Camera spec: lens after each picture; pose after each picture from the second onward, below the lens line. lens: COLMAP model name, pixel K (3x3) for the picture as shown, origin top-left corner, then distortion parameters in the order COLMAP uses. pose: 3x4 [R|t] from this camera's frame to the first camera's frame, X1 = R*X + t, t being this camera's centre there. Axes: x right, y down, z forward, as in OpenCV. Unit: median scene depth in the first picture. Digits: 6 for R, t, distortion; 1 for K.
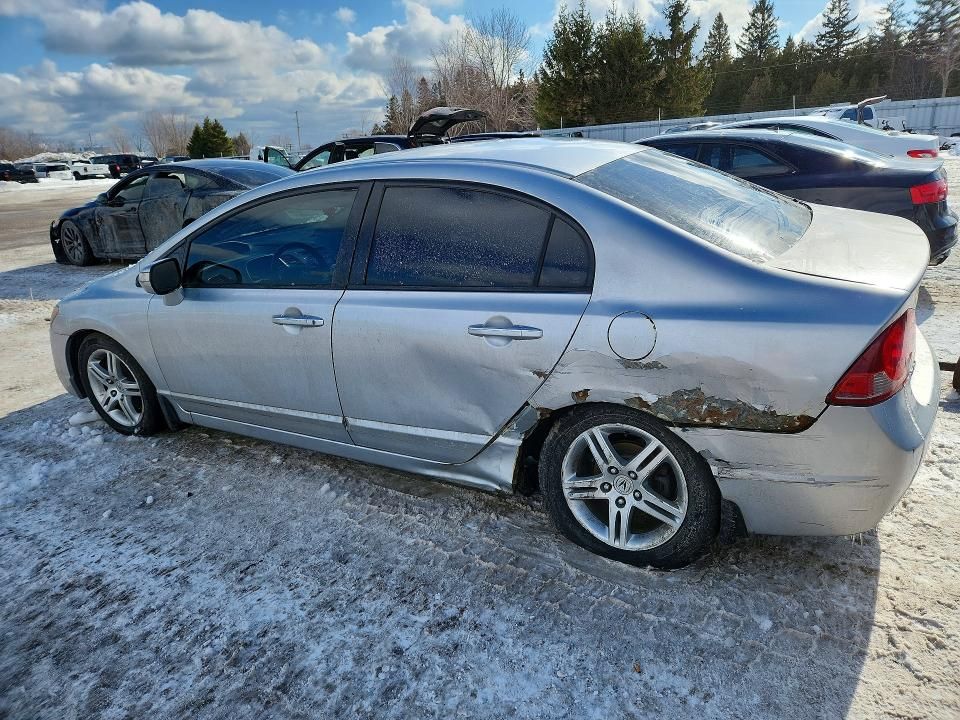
lens RADIAL K [[743.8, 0, 485.5], [0, 743.8, 356.1], [0, 0, 1]] dist [-0.002964, -0.026094]
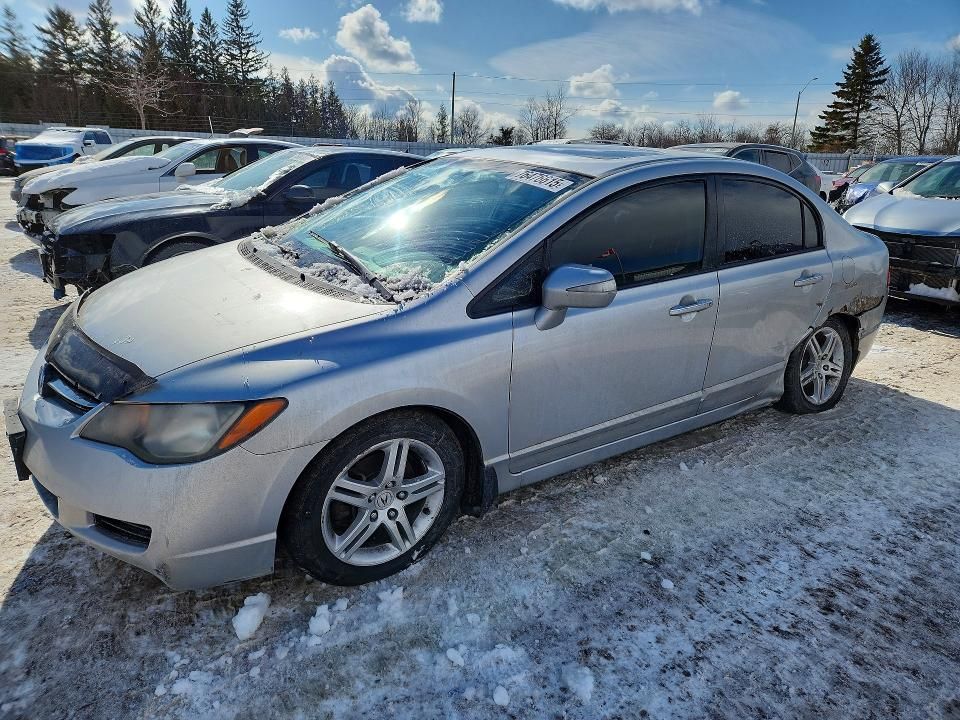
lens RADIAL K [[743.8, 0, 484.5], [0, 743.8, 362.6], [0, 0, 1]] dist [-0.002964, -0.026094]
pose [[0.343557, -0.189578, 0.919798, -1.471512], [0.219123, 0.968562, 0.117784, -0.176430], [-0.913211, 0.161084, 0.374297, 0.989040]]
